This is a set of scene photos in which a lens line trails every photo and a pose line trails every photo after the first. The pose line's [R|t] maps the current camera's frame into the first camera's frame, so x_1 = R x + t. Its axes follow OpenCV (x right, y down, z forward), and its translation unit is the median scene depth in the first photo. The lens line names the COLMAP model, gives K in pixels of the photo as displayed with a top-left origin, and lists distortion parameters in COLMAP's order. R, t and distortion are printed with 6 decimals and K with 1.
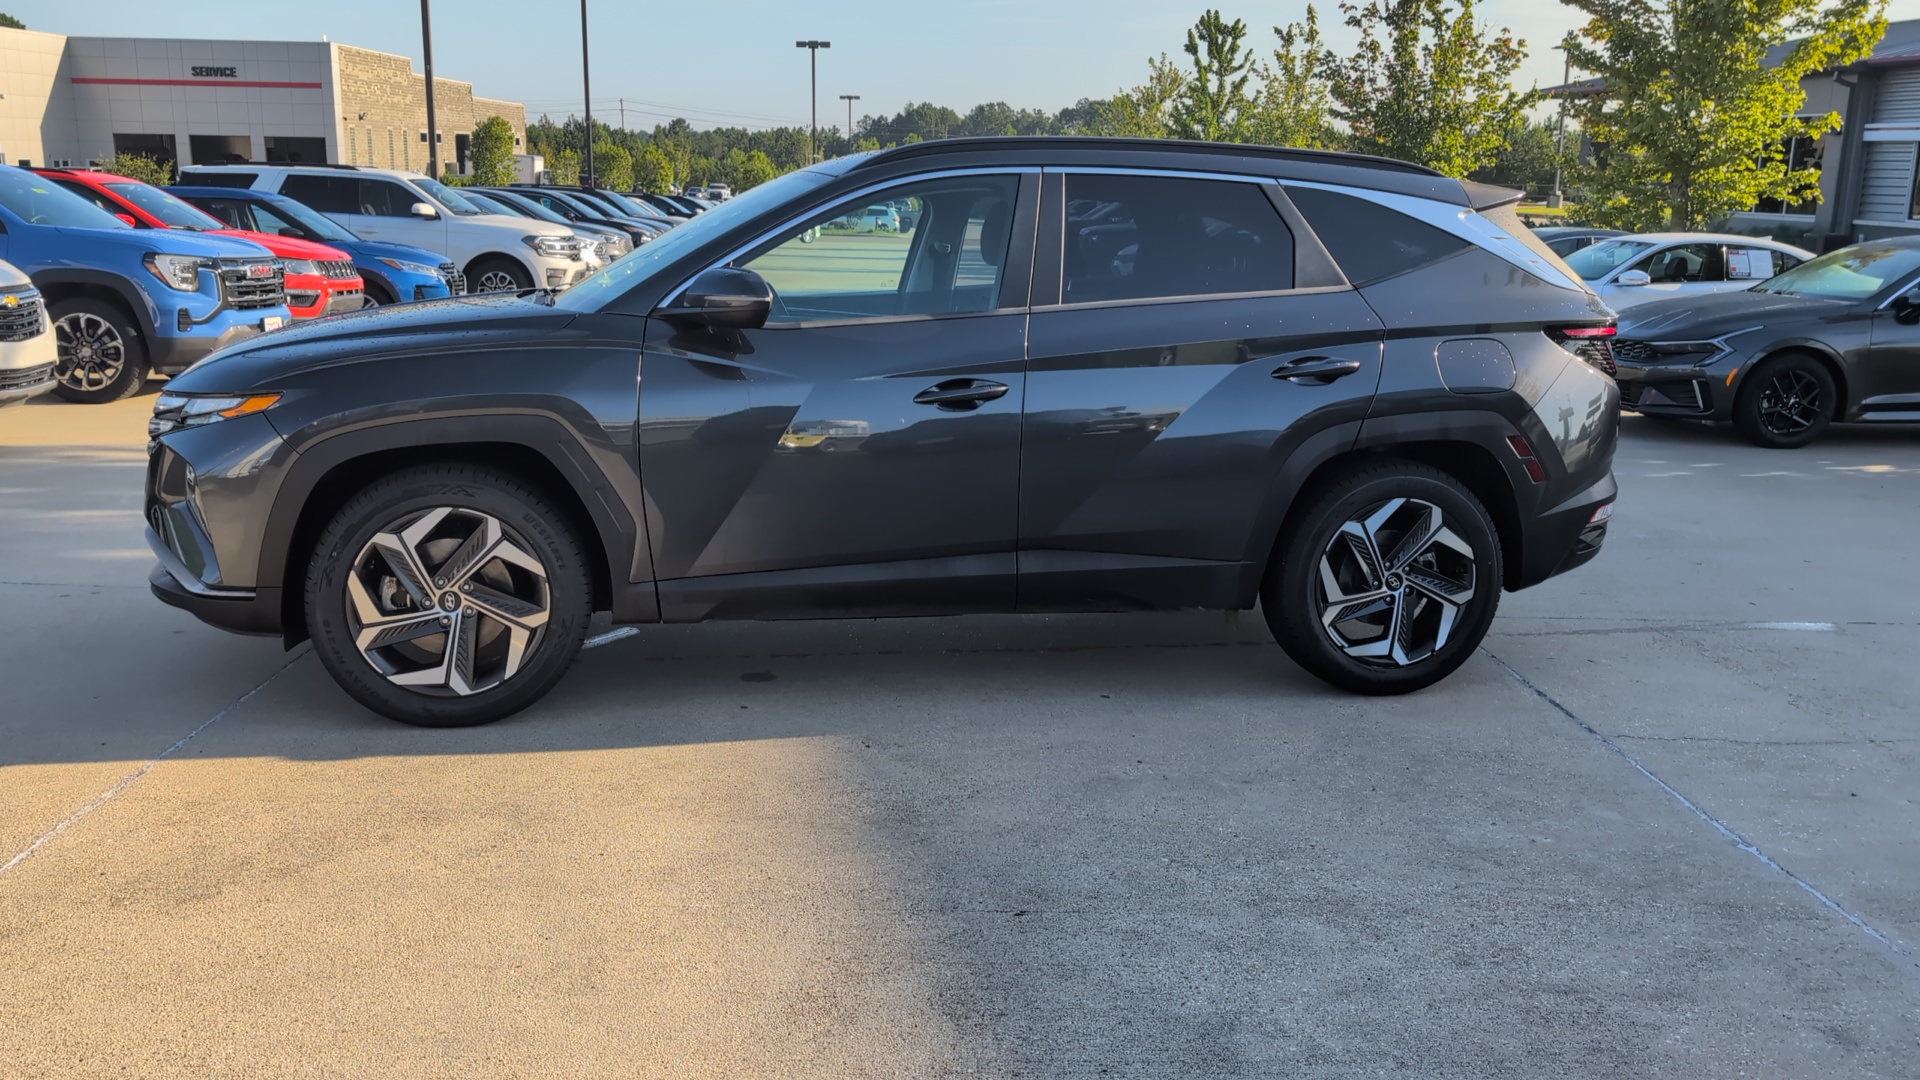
lens RADIAL K [[1637.1, 0, 960.0], [0, 1637.1, 540.0], [0, 0, 1]] dist [0.099609, -0.164998]
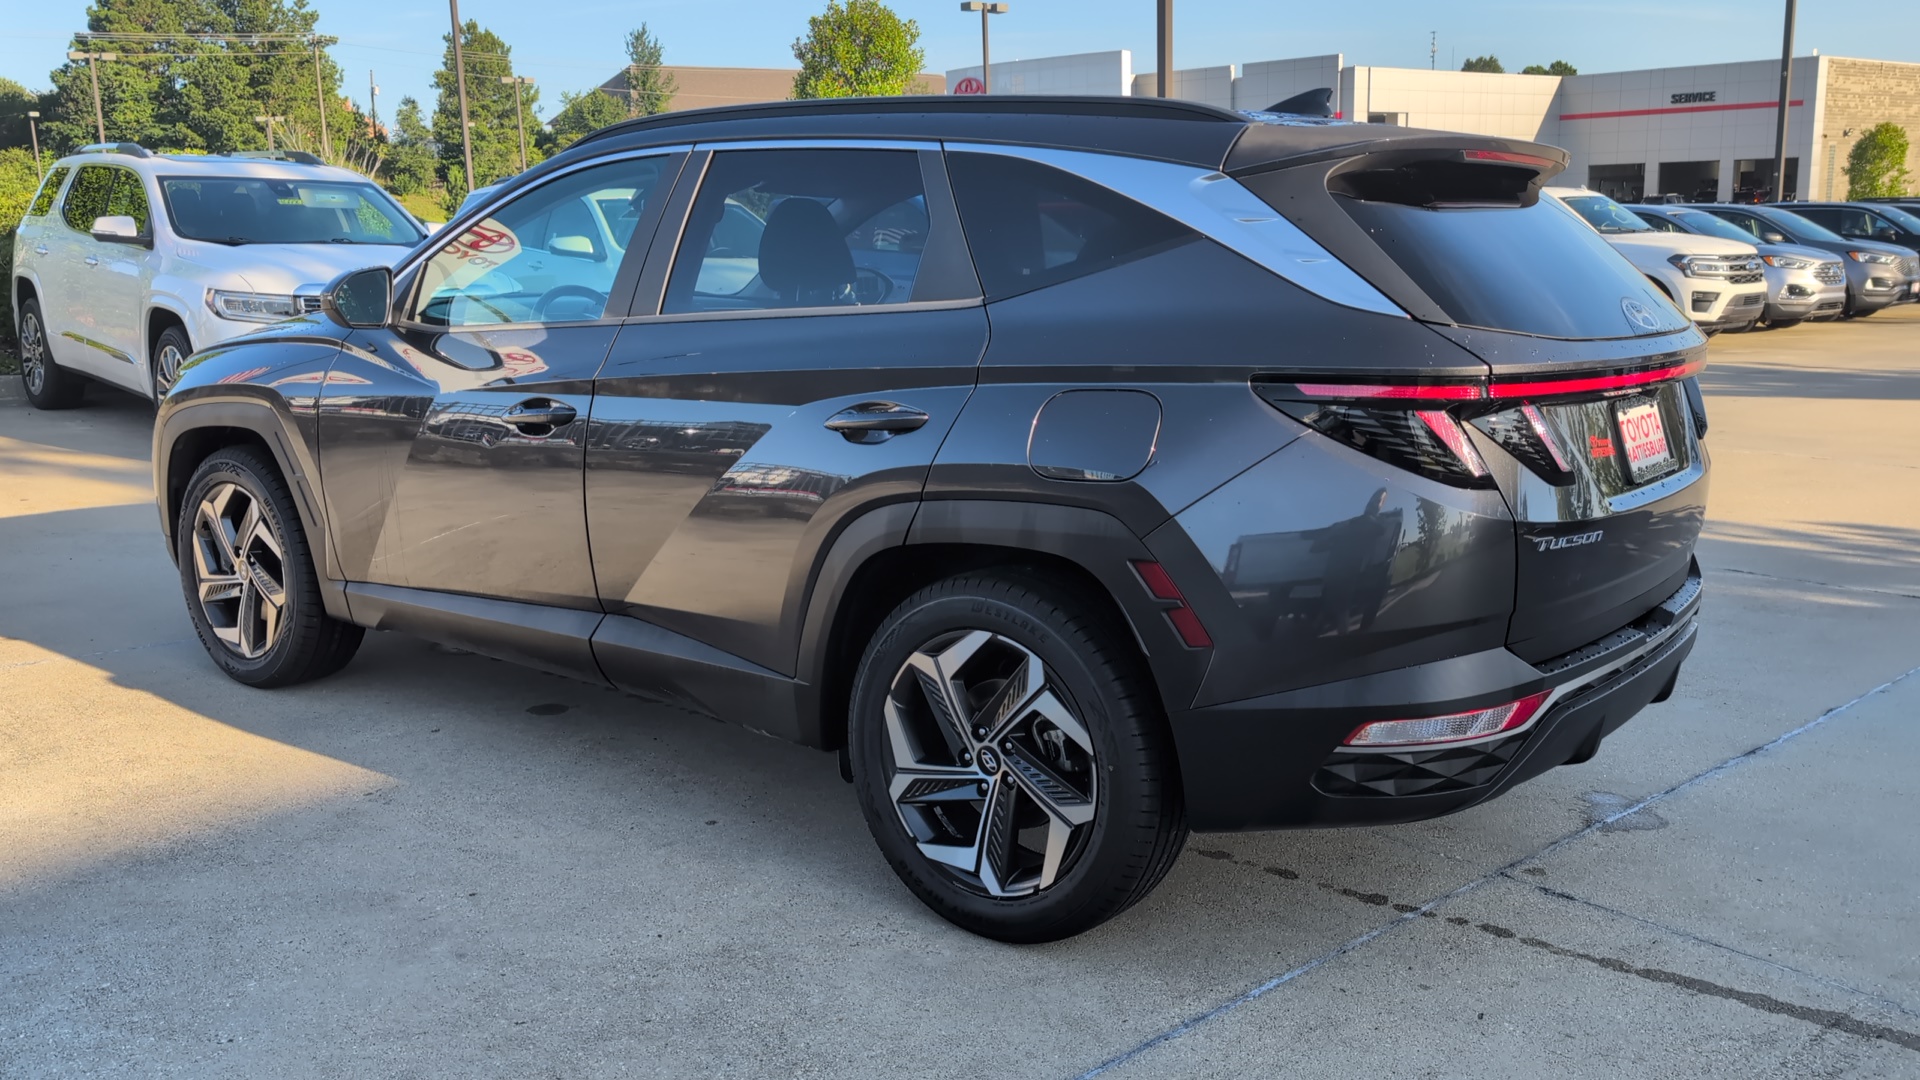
lens RADIAL K [[1637.1, 0, 960.0], [0, 1637.1, 540.0], [0, 0, 1]] dist [0.099609, -0.164998]
pose [[0.632162, 0.122773, -0.765047, 0.731823], [-0.135893, 0.989631, 0.046524, -0.087424], [0.762826, 0.074554, 0.642291, 0.576234]]
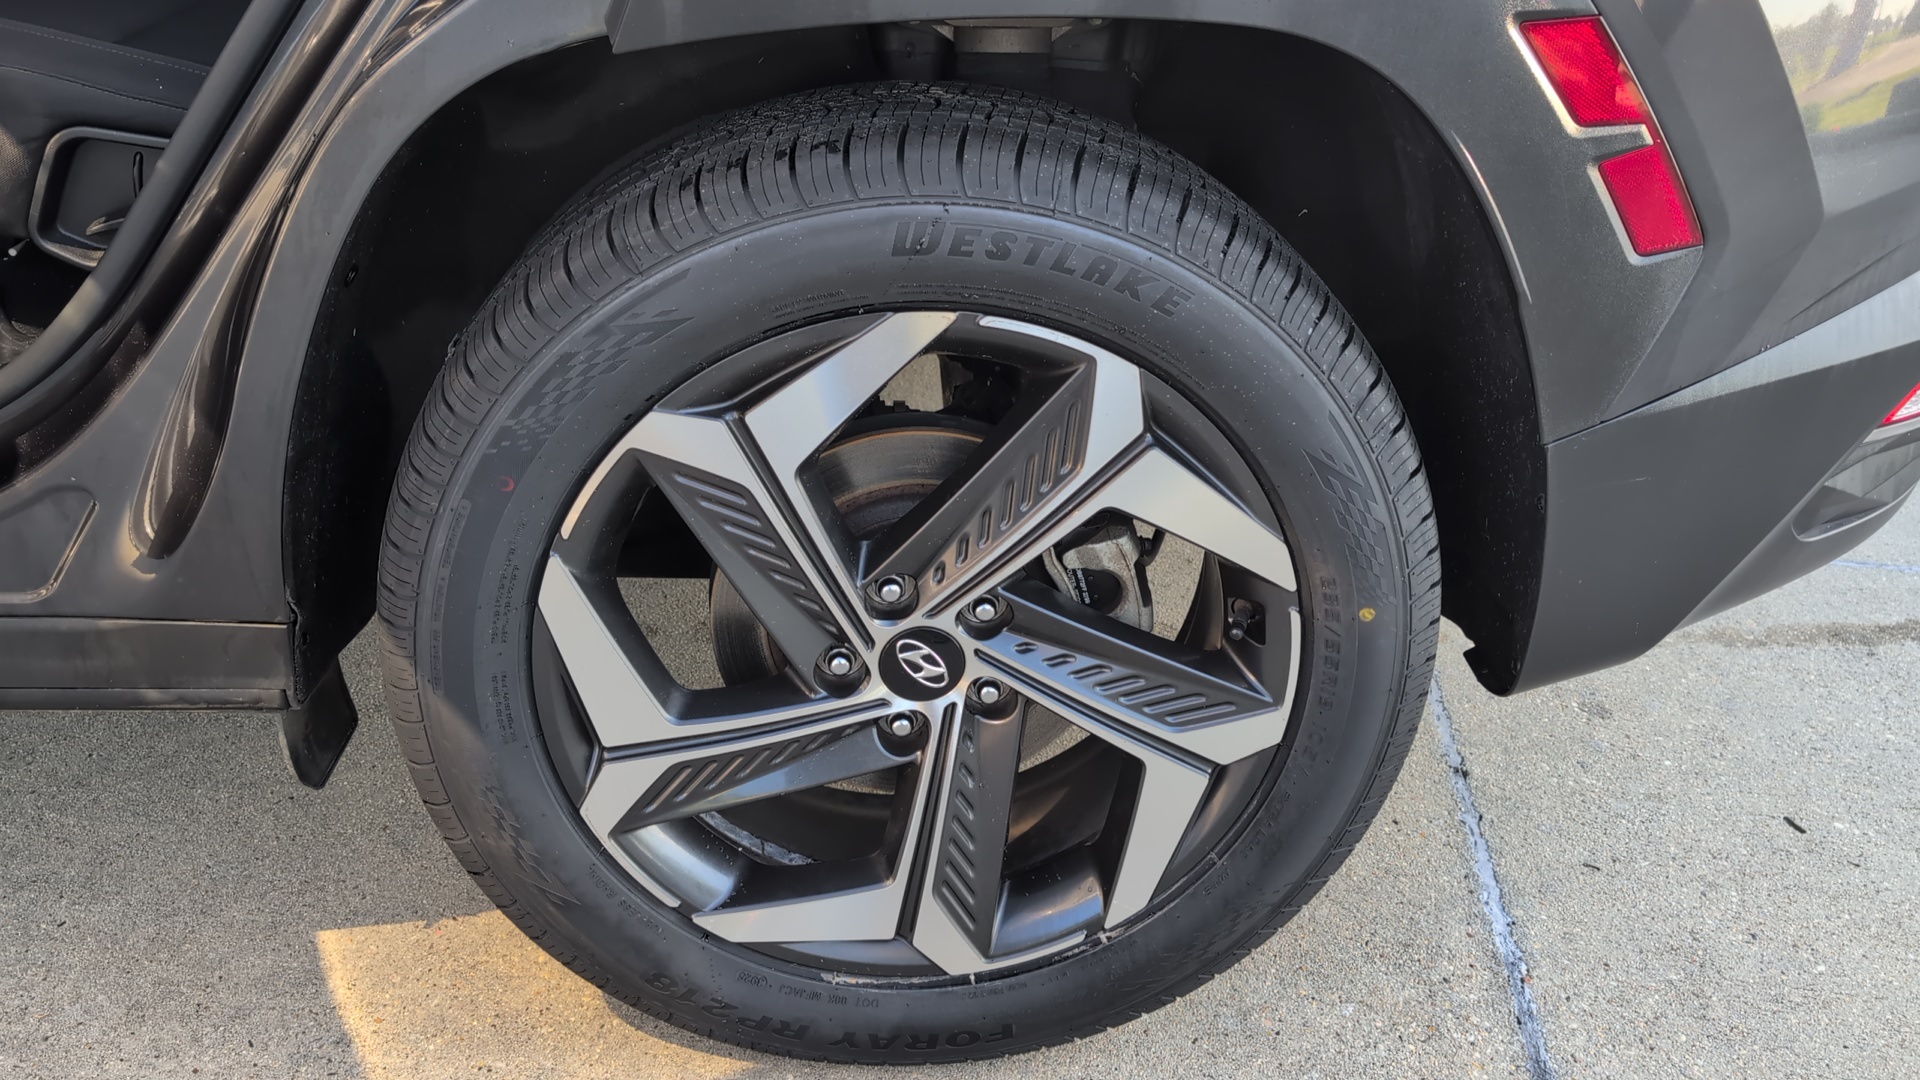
lens RADIAL K [[1637.1, 0, 960.0], [0, 1637.1, 540.0], [0, 0, 1]] dist [0.099609, -0.164998]
pose [[0.988619, 0.082700, -0.125669, 0.295416], [-0.044652, 0.959009, 0.279836, -0.054683], [0.143660, -0.271040, 0.951787, 0.788883]]
